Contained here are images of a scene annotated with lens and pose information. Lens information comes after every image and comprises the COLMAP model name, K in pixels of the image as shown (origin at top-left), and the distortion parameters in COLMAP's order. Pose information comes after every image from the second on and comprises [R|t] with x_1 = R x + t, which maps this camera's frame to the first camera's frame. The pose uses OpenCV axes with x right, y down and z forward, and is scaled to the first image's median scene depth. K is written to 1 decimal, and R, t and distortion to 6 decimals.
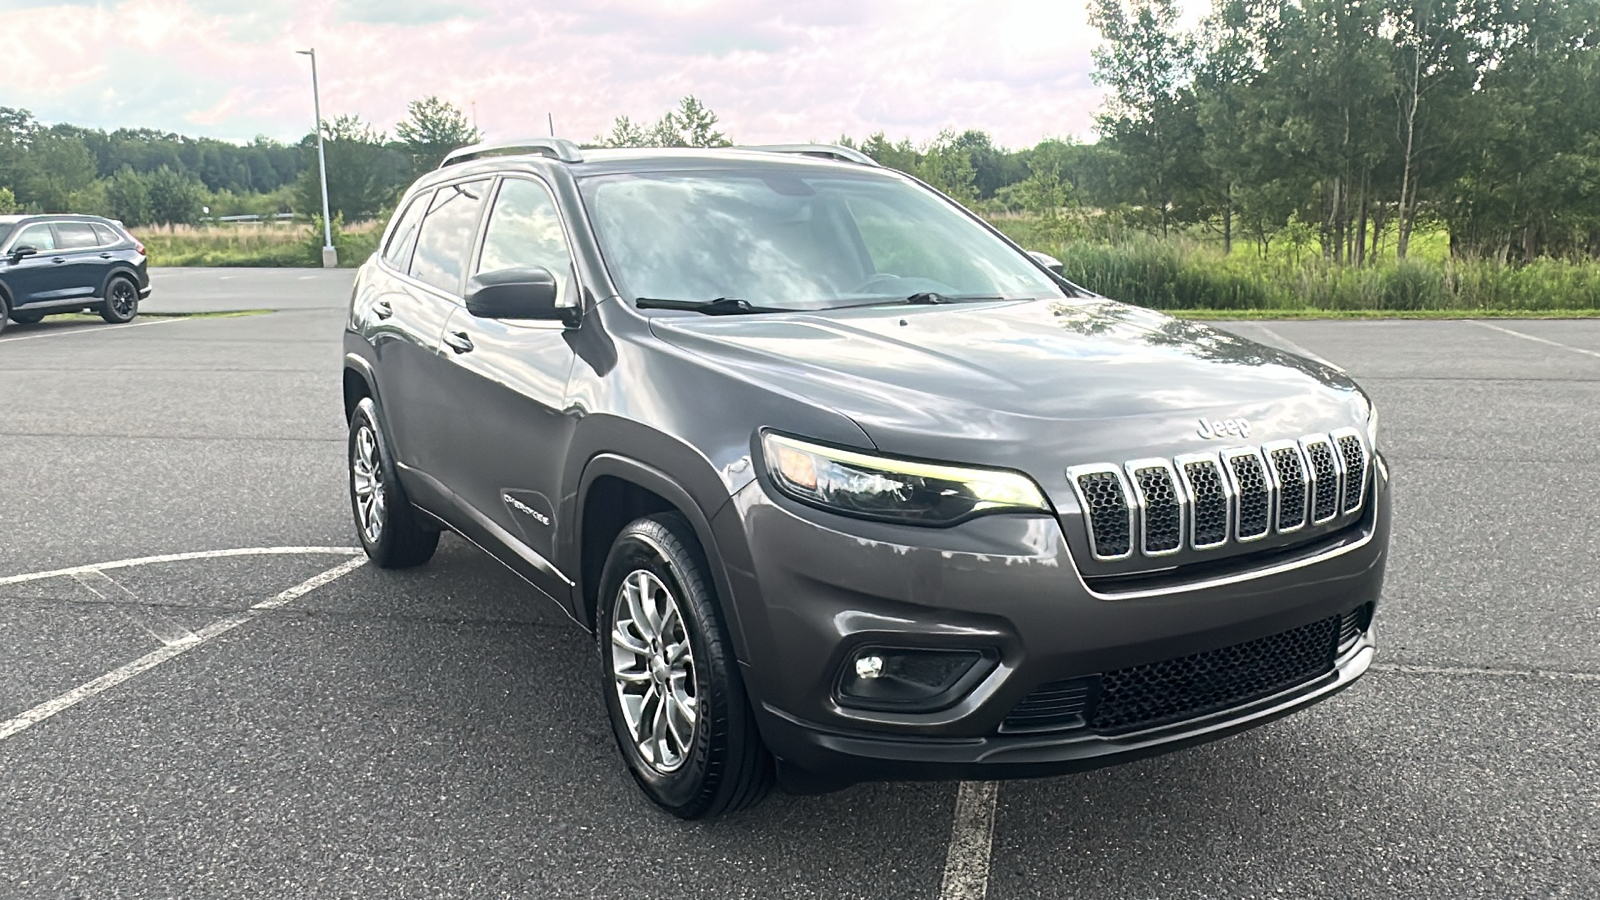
lens RADIAL K [[1292.1, 0, 806.2], [0, 1292.1, 450.5], [0, 0, 1]] dist [0.002116, -0.011880]
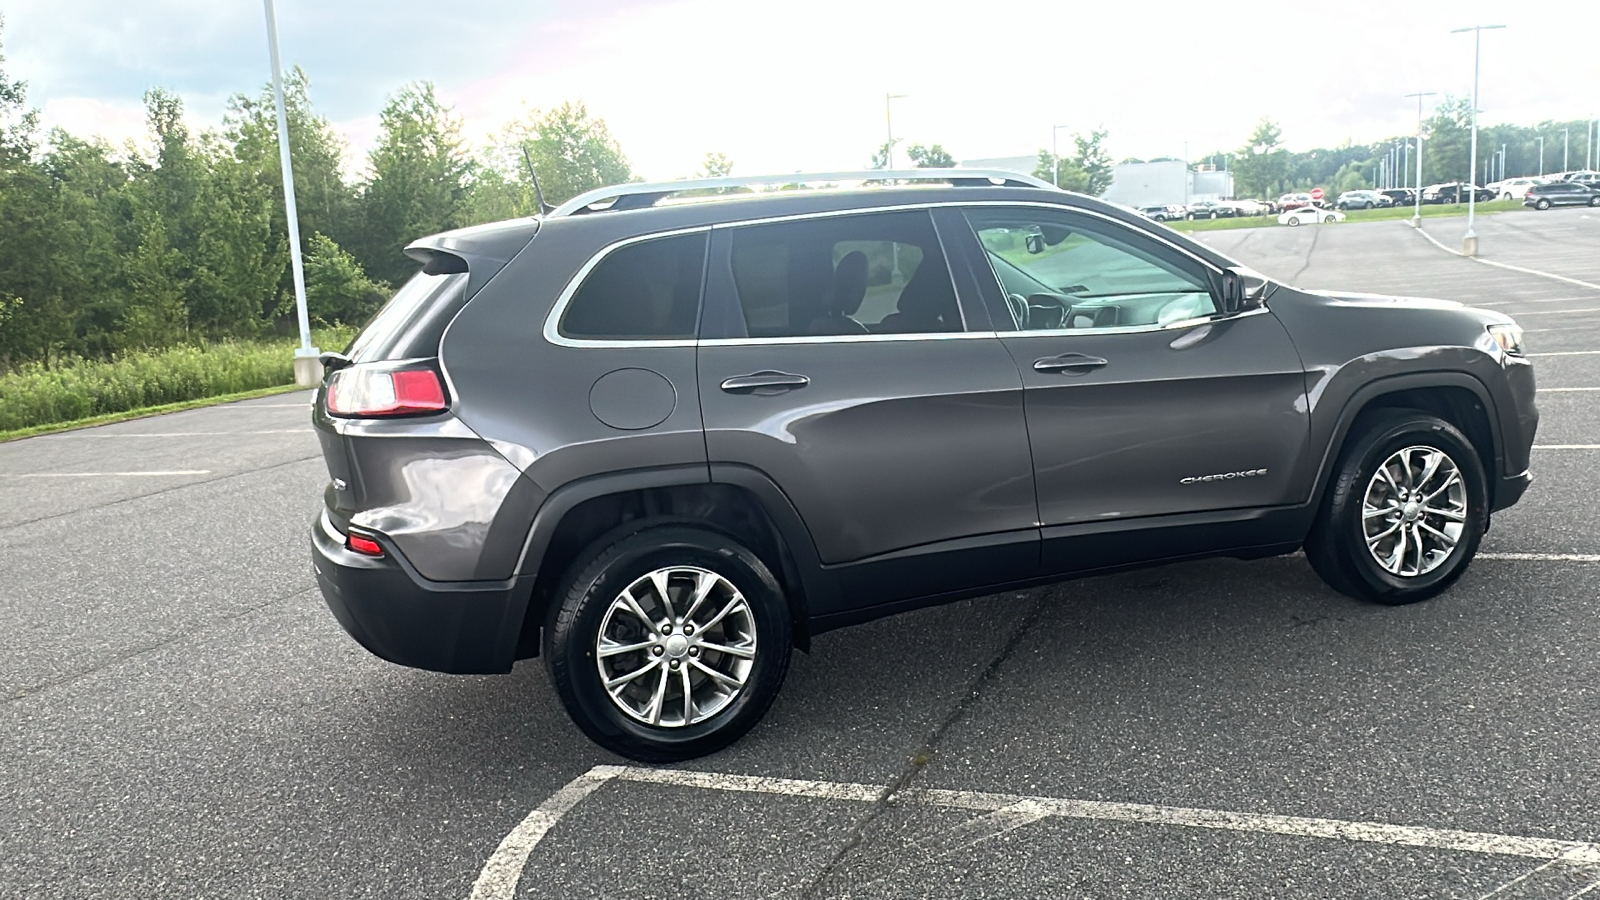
lens RADIAL K [[1292.1, 0, 803.7], [0, 1292.1, 447.2], [0, 0, 1]] dist [0.002116, -0.011880]
pose [[0.203625, -0.142417, 0.968635, -0.212704], [0.247306, 0.964762, 0.089859, -0.026843], [-0.947300, 0.221252, 0.231670, 0.161300]]
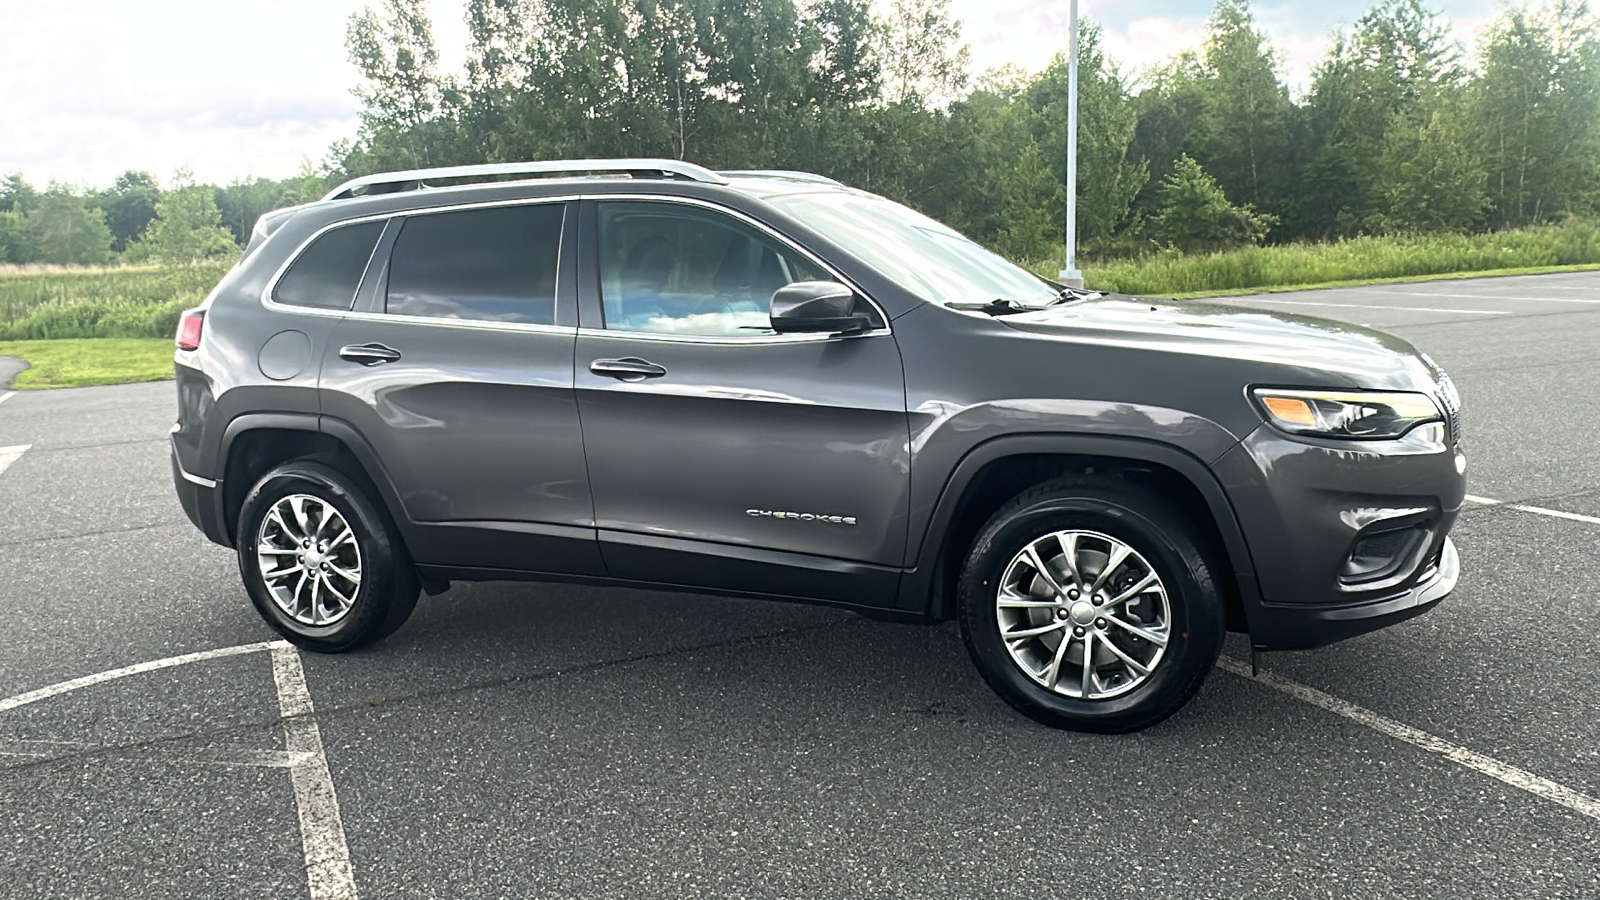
lens RADIAL K [[1292.1, 0, 803.8], [0, 1292.1, 448.8], [0, 0, 1]] dist [0.002116, -0.011880]
pose [[0.816469, -0.113324, 0.566159, -0.118045], [0.131388, 0.991291, 0.008943, -0.002554], [-0.562241, 0.067085, 0.824248, 0.021431]]
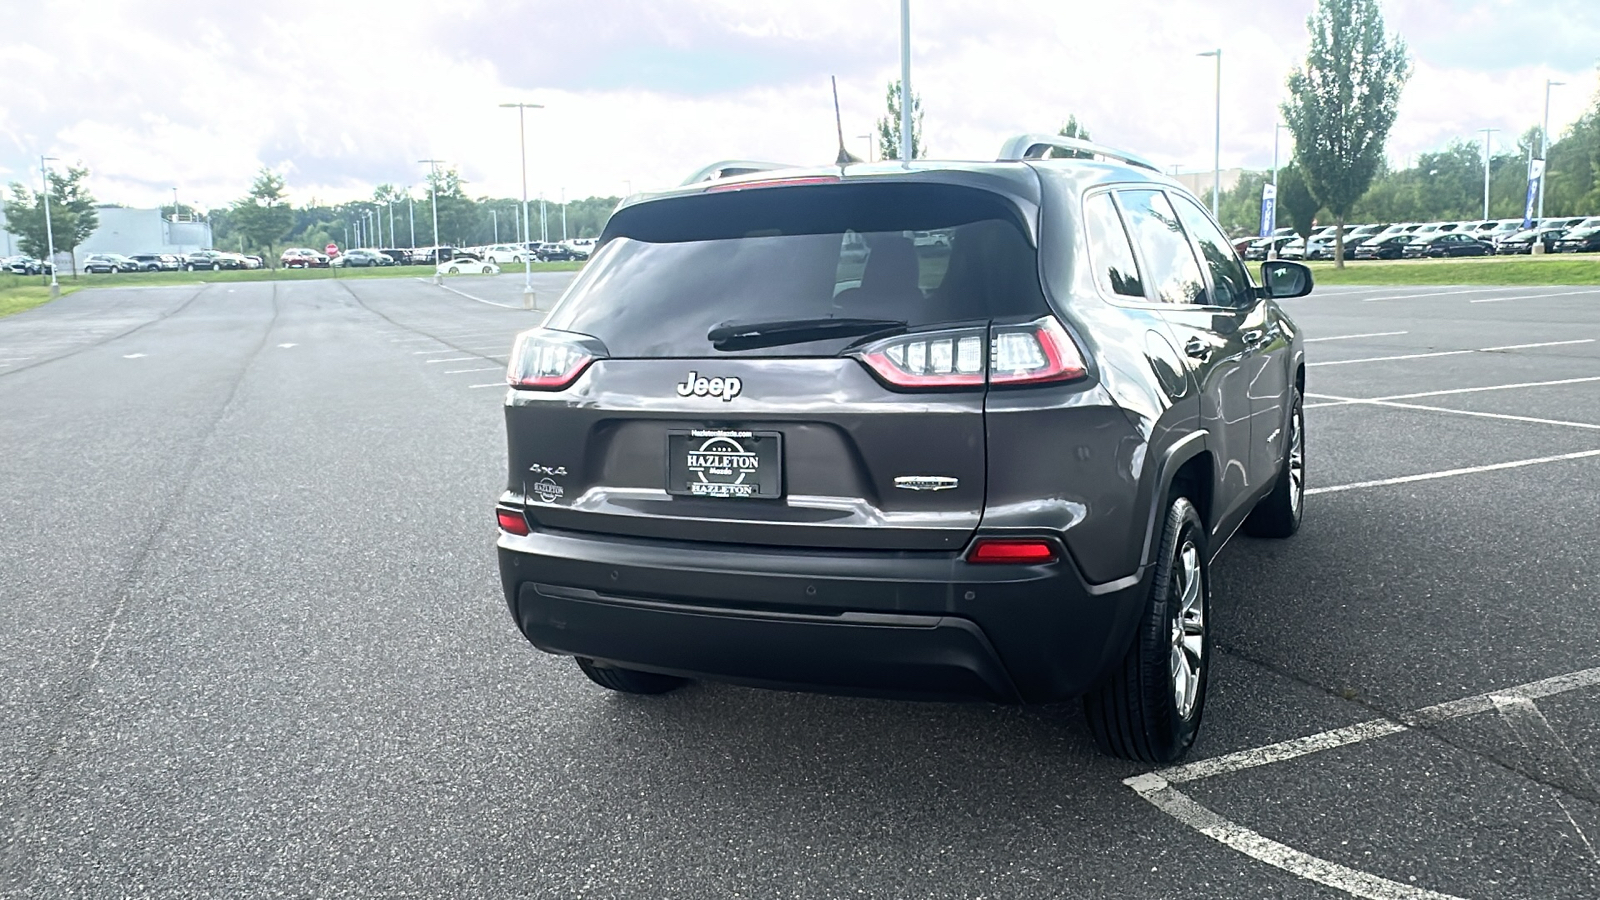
lens RADIAL K [[1292.1, 0, 801.8], [0, 1292.1, 449.4], [0, 0, 1]] dist [0.002116, -0.011880]
pose [[-0.526237, -0.090435, 0.845515, -0.168042], [0.200530, 0.953086, 0.226748, -0.053375], [-0.826355, 0.288874, -0.483414, 0.312322]]
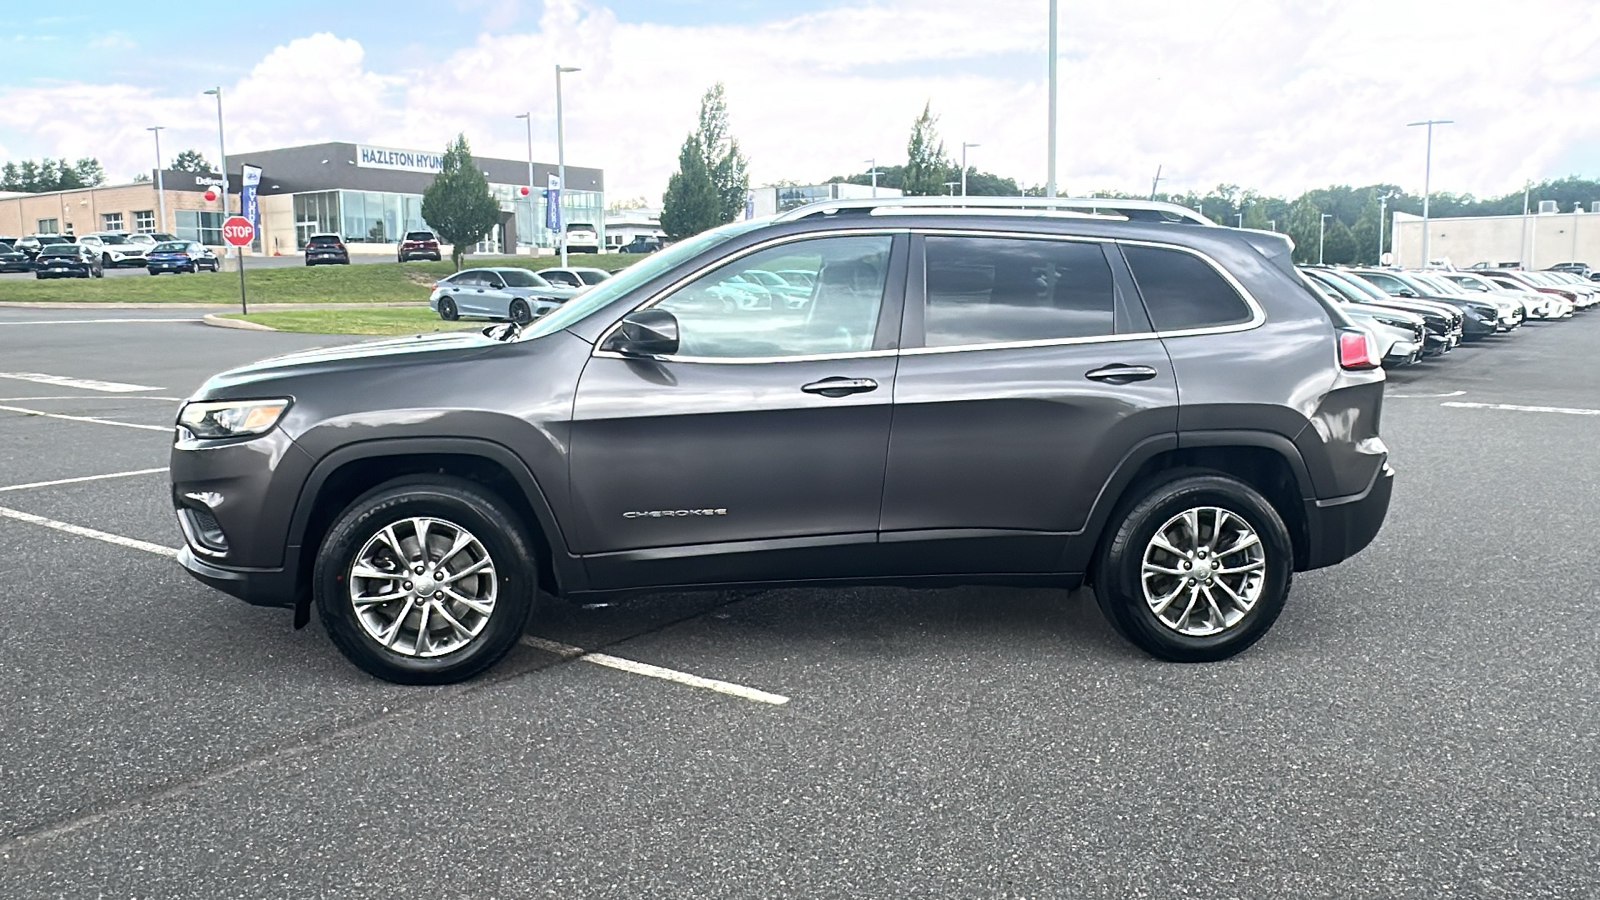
lens RADIAL K [[1292.1, 0, 804.5], [0, 1292.1, 454.5], [0, 0, 1]] dist [0.002116, -0.011880]
pose [[-0.399160, 0.133127, -0.907165, 0.182055], [-0.171160, 0.961192, 0.216367, -0.049493], [0.900764, 0.241636, -0.360883, 0.264766]]
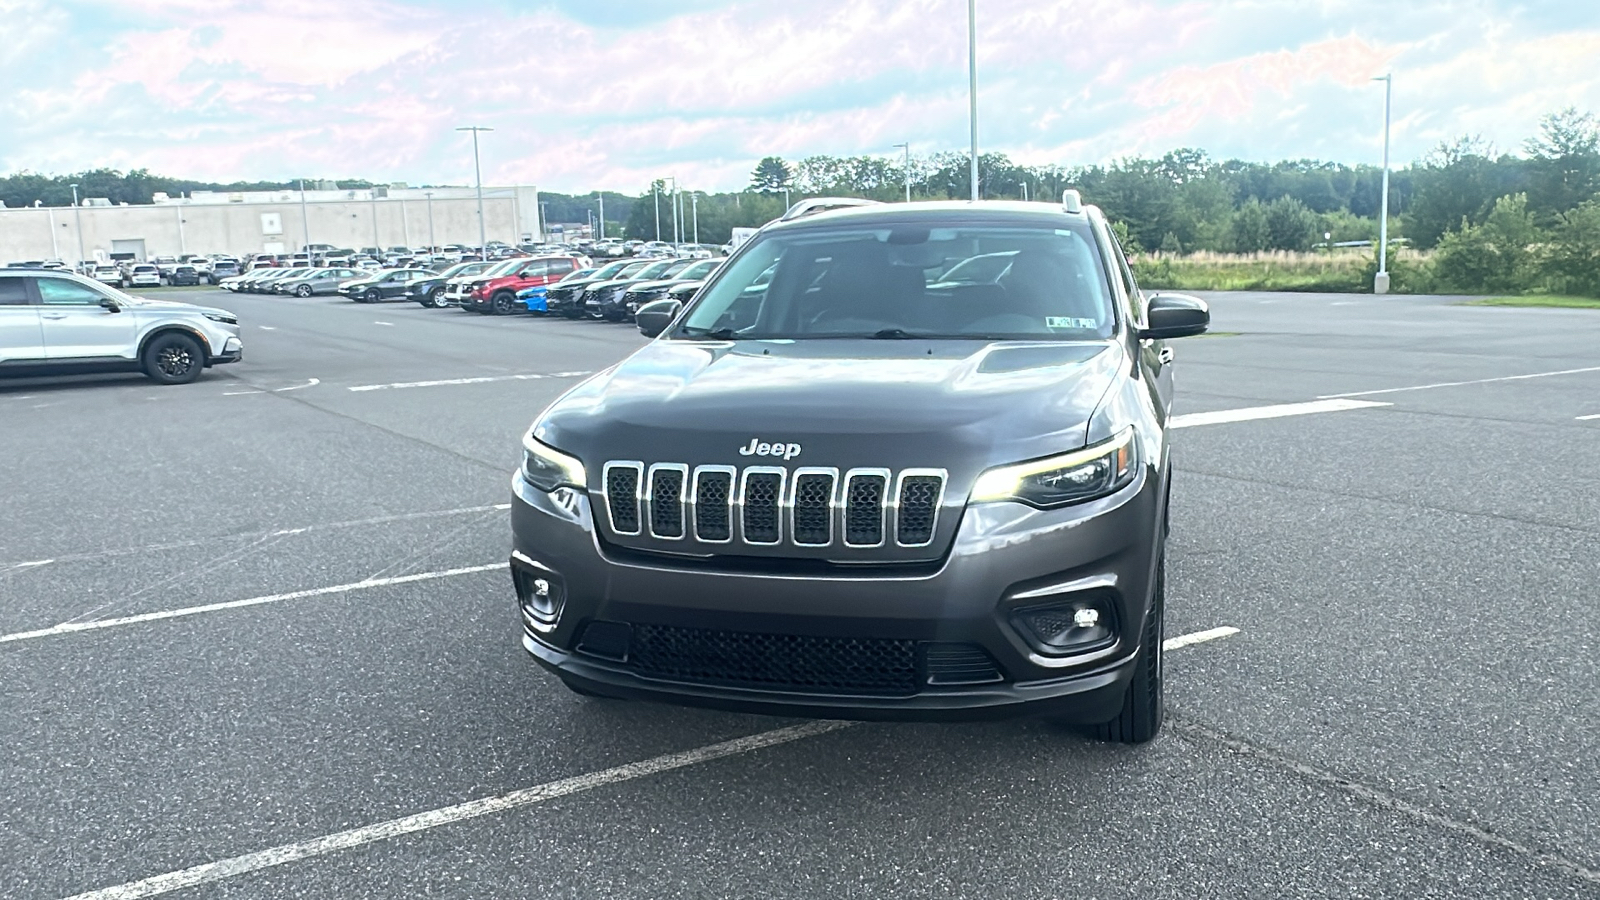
lens RADIAL K [[1292.1, 0, 804.4], [0, 1292.1, 450.4], [0, 0, 1]] dist [0.002116, -0.011880]
pose [[0.673242, 0.102244, -0.732319, 0.129725], [-0.115755, 0.992756, 0.032189, -0.006256], [0.730306, 0.063099, 0.680200, 0.024328]]
